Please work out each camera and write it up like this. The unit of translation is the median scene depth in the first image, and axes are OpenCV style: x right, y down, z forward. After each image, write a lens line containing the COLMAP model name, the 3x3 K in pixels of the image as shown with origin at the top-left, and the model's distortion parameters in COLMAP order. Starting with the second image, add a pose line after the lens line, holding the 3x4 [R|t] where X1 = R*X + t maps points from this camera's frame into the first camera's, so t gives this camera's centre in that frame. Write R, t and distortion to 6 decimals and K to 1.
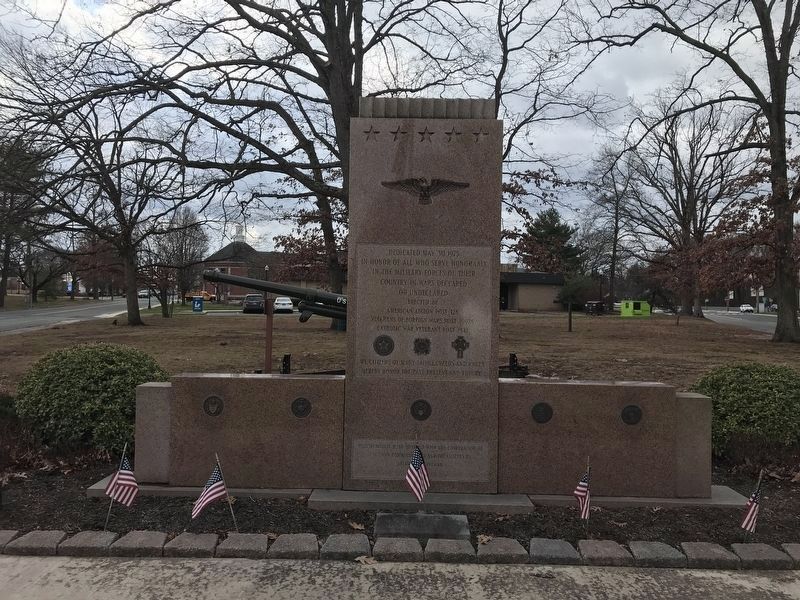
lens RADIAL K [[650.9, 0, 399.5], [0, 650.9, 300.3], [0, 0, 1]] dist [0.030285, -0.000935]
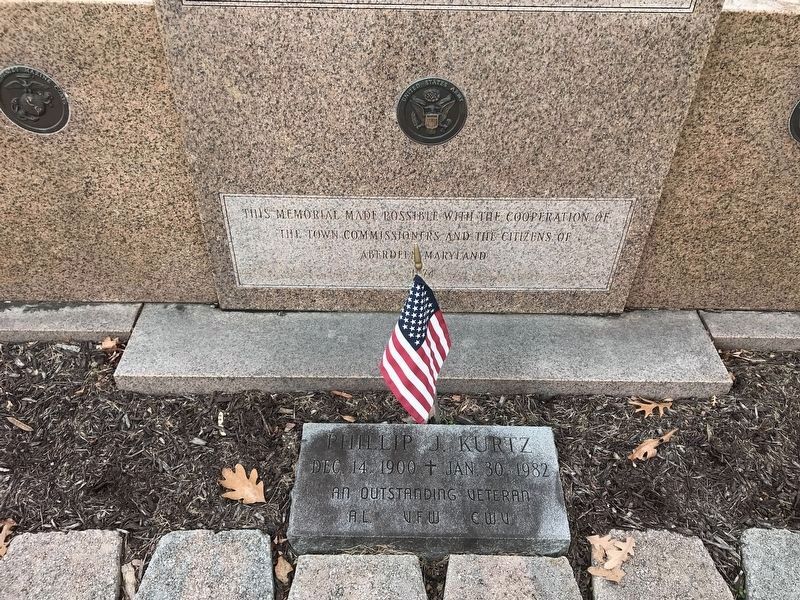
lens RADIAL K [[650.9, 0, 393.2], [0, 650.9, 299.1], [0, 0, 1]] dist [0.030285, -0.000935]
pose [[0.999971, -0.007471, 0.001571, 0.014572], [0.004583, 0.752009, 0.659137, 0.036695], [-0.006105, -0.659110, 0.752022, 0.754389]]
